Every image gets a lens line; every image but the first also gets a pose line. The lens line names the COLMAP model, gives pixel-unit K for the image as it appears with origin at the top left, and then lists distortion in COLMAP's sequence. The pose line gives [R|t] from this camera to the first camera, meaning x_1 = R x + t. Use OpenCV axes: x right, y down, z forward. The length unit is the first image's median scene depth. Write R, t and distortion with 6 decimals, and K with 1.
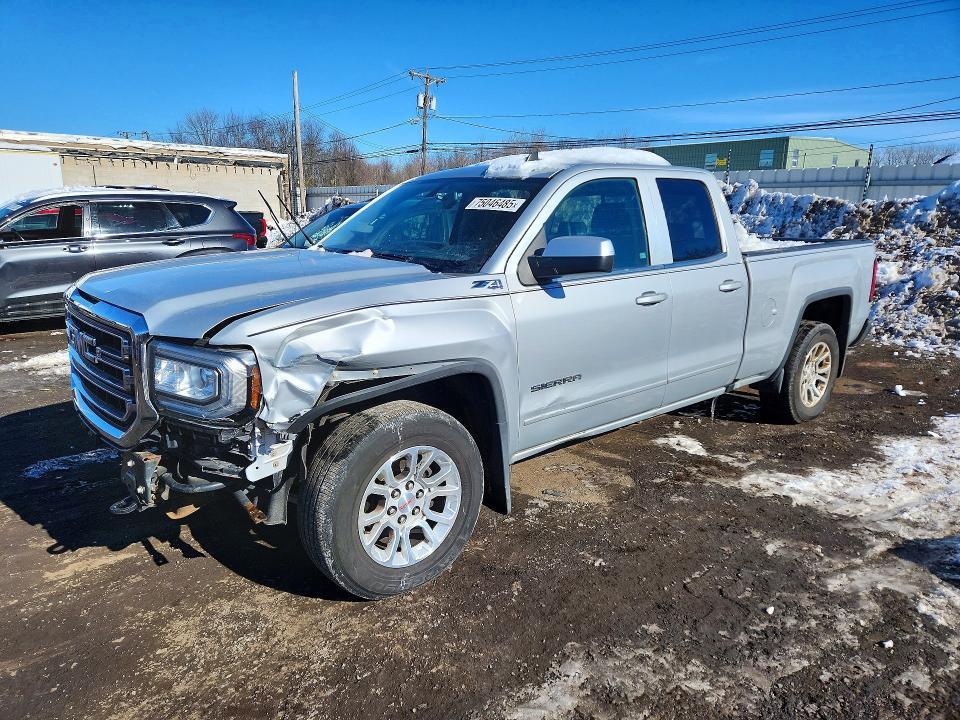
lens RADIAL K [[662.1, 0, 485.1], [0, 662.1, 354.0], [0, 0, 1]] dist [0.018912, -0.003775]
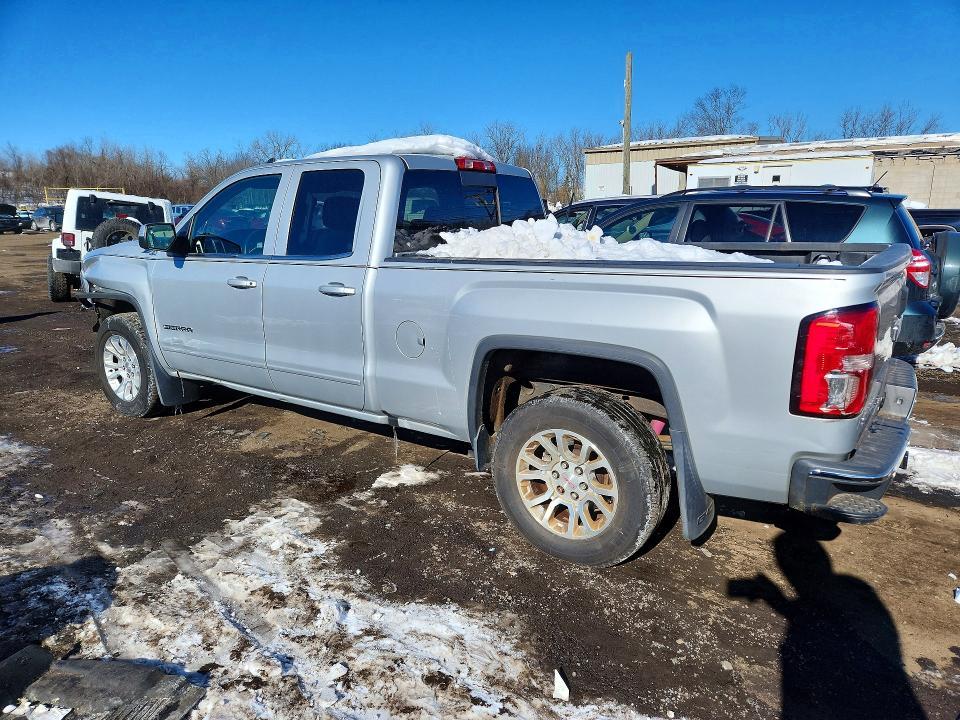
lens RADIAL K [[662.1, 0, 485.1], [0, 662.1, 354.0], [0, 0, 1]] dist [0.018912, -0.003775]
pose [[0.262124, 0.196395, -0.944839, 1.164330], [-0.200029, 0.968867, 0.145897, -0.172067], [0.944076, 0.150752, 0.293248, 0.869413]]
